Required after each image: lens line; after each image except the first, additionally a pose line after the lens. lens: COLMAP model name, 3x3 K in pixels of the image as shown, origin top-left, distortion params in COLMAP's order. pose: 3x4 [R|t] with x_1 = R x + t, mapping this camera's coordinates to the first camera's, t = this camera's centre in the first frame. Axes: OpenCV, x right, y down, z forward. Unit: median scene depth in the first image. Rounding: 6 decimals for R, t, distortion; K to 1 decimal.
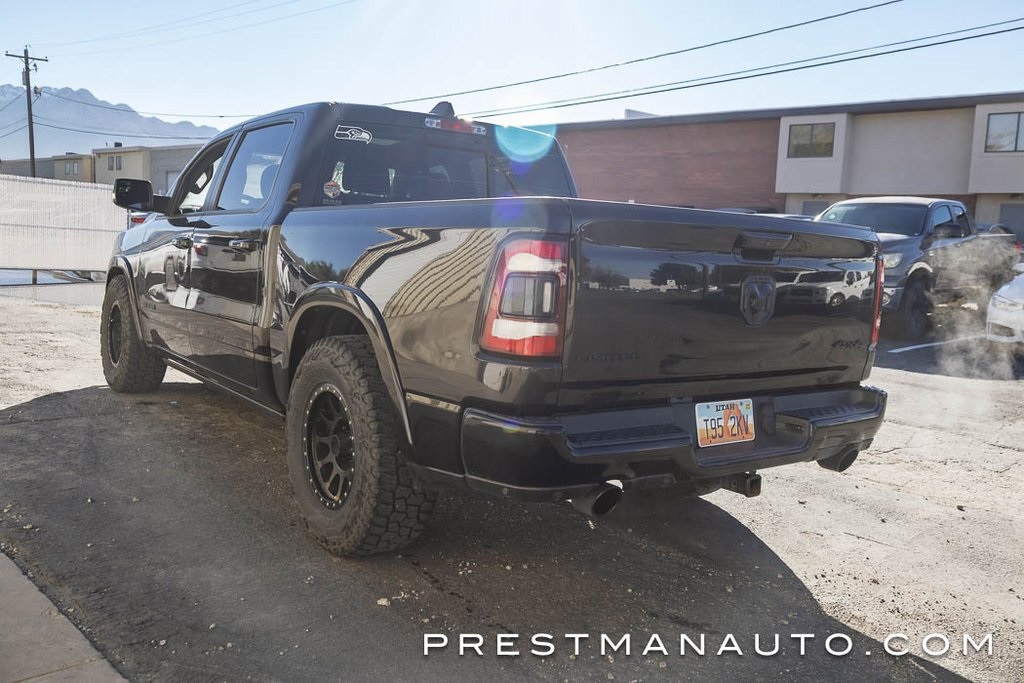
lens RADIAL K [[886.8, 0, 513.7], [0, 886.8, 342.3], [0, 0, 1]] dist [0.017325, 0.007958]
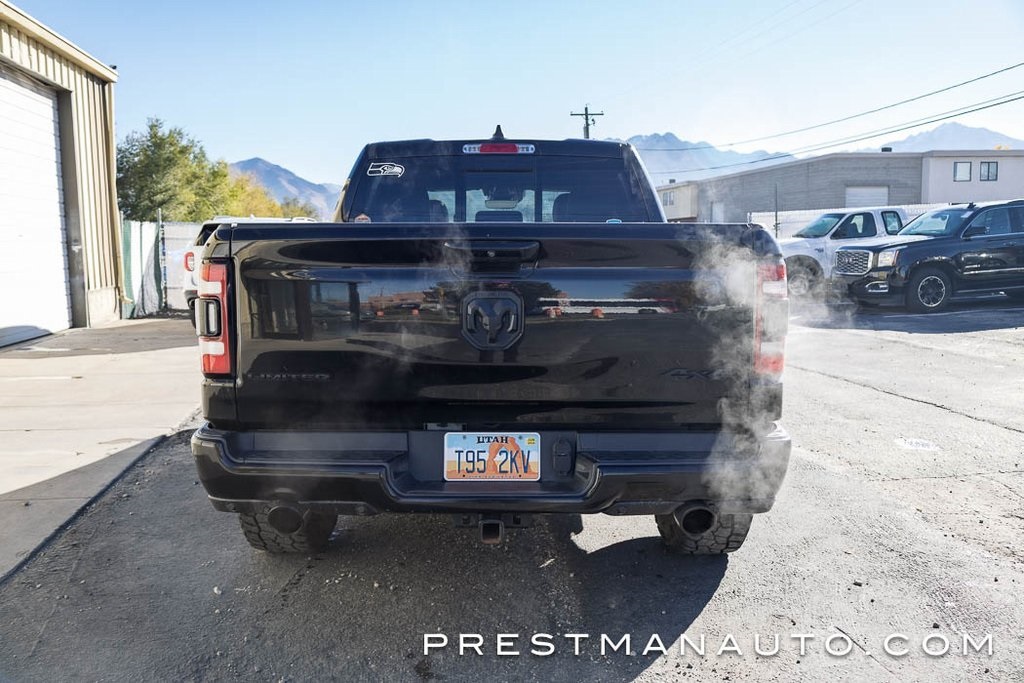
lens RADIAL K [[901.5, 0, 512.6], [0, 901.5, 346.2], [0, 0, 1]] dist [-0.003616, 0.007953]
pose [[0.803507, 0.009482, -0.595220, 0.602626], [-0.023979, 0.999577, -0.016446, -0.004661], [0.594812, 0.027487, 0.803395, 0.215246]]
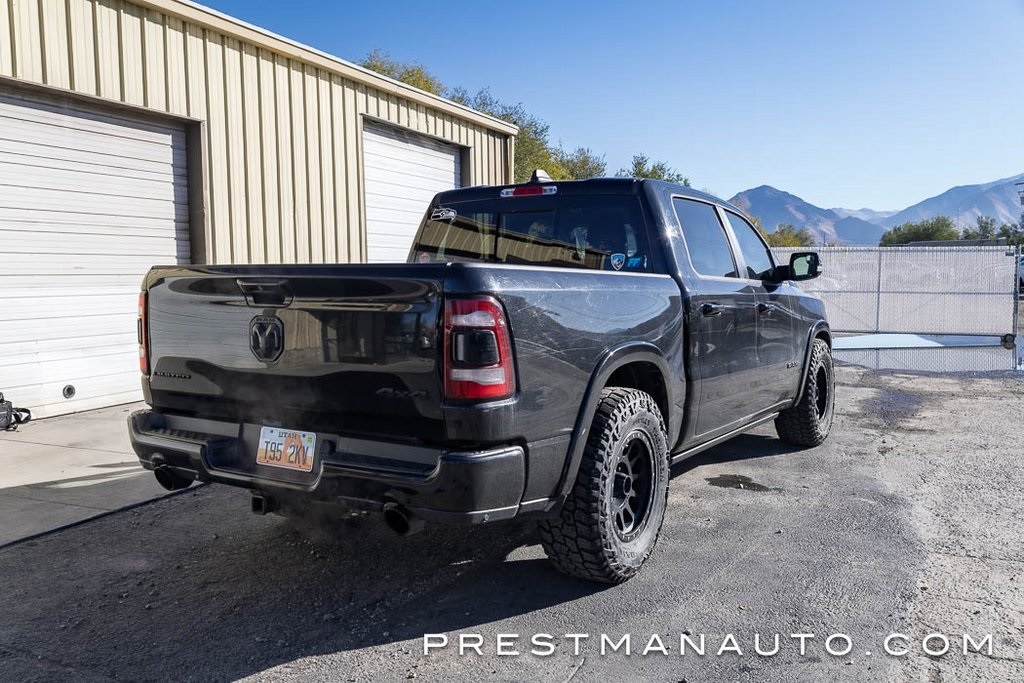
lens RADIAL K [[915.2, 0, 510.2], [0, 915.2, 340.9], [0, 0, 1]] dist [0.010617, -0.011652]
pose [[0.356053, 0.009438, -0.934418, 1.079434], [-0.084164, 0.996209, -0.022008, -0.033407], [0.930668, 0.086481, 0.355498, 0.639407]]
